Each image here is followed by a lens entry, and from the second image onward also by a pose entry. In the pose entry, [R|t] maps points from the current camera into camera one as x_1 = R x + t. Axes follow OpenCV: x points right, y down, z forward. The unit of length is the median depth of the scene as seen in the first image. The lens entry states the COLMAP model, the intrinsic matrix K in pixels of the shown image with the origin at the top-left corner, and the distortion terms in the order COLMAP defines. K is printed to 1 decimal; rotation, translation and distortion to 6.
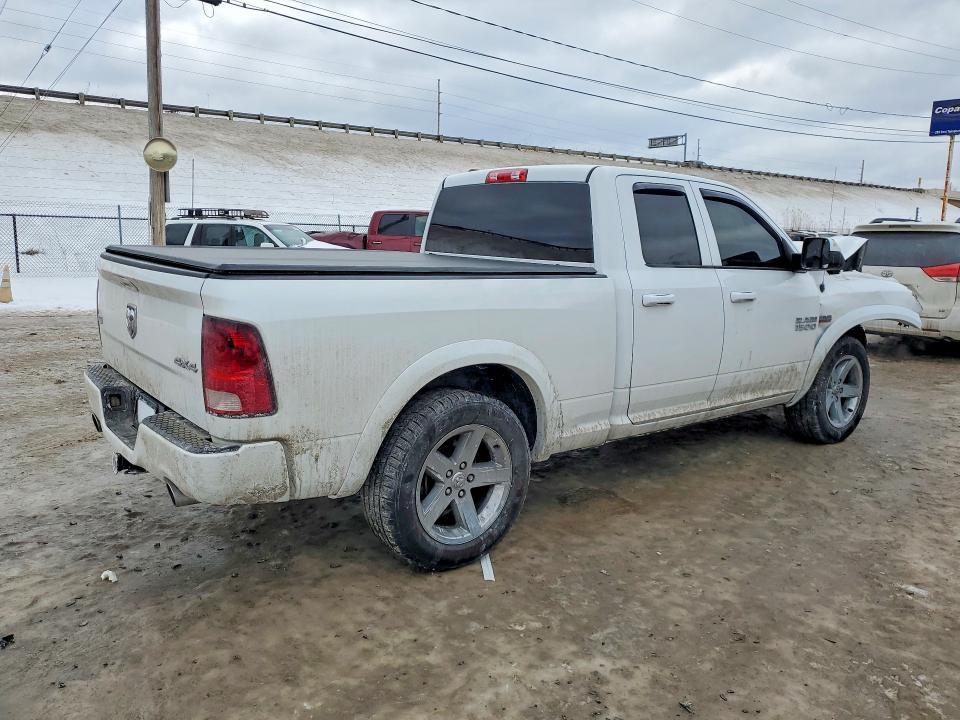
lens RADIAL K [[741.3, 0, 468.5], [0, 741.3, 330.3], [0, 0, 1]] dist [-0.004851, 0.039681]
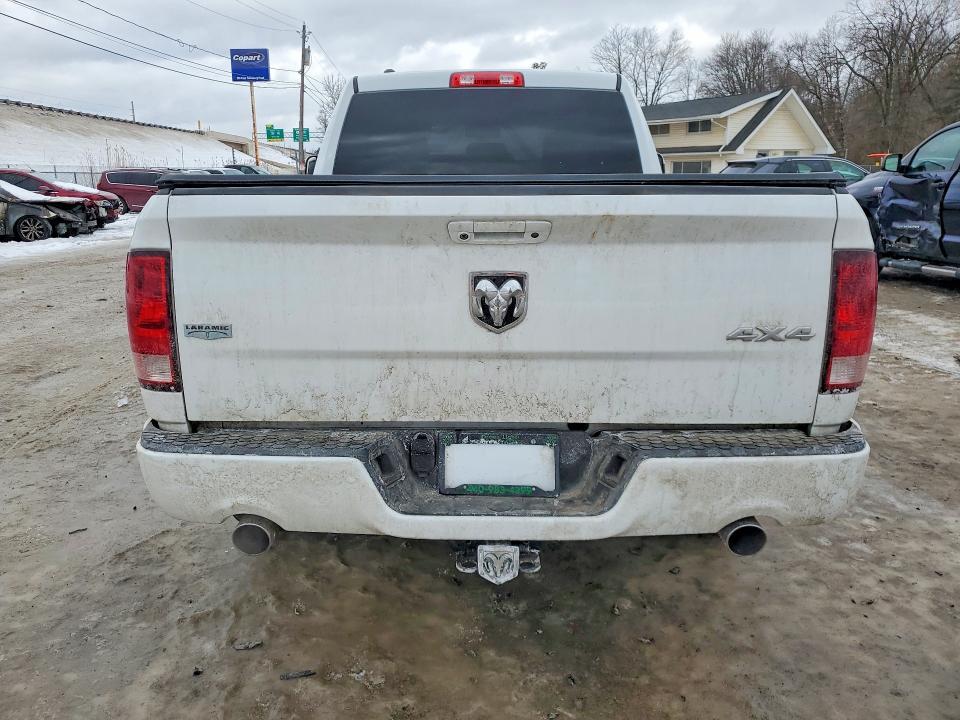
lens RADIAL K [[741.3, 0, 468.5], [0, 741.3, 330.3], [0, 0, 1]] dist [-0.004851, 0.039681]
pose [[0.628802, -0.187206, 0.754693, -0.898123], [0.129687, 0.982240, 0.135596, -0.068553], [-0.766674, 0.012611, 0.641913, 0.690897]]
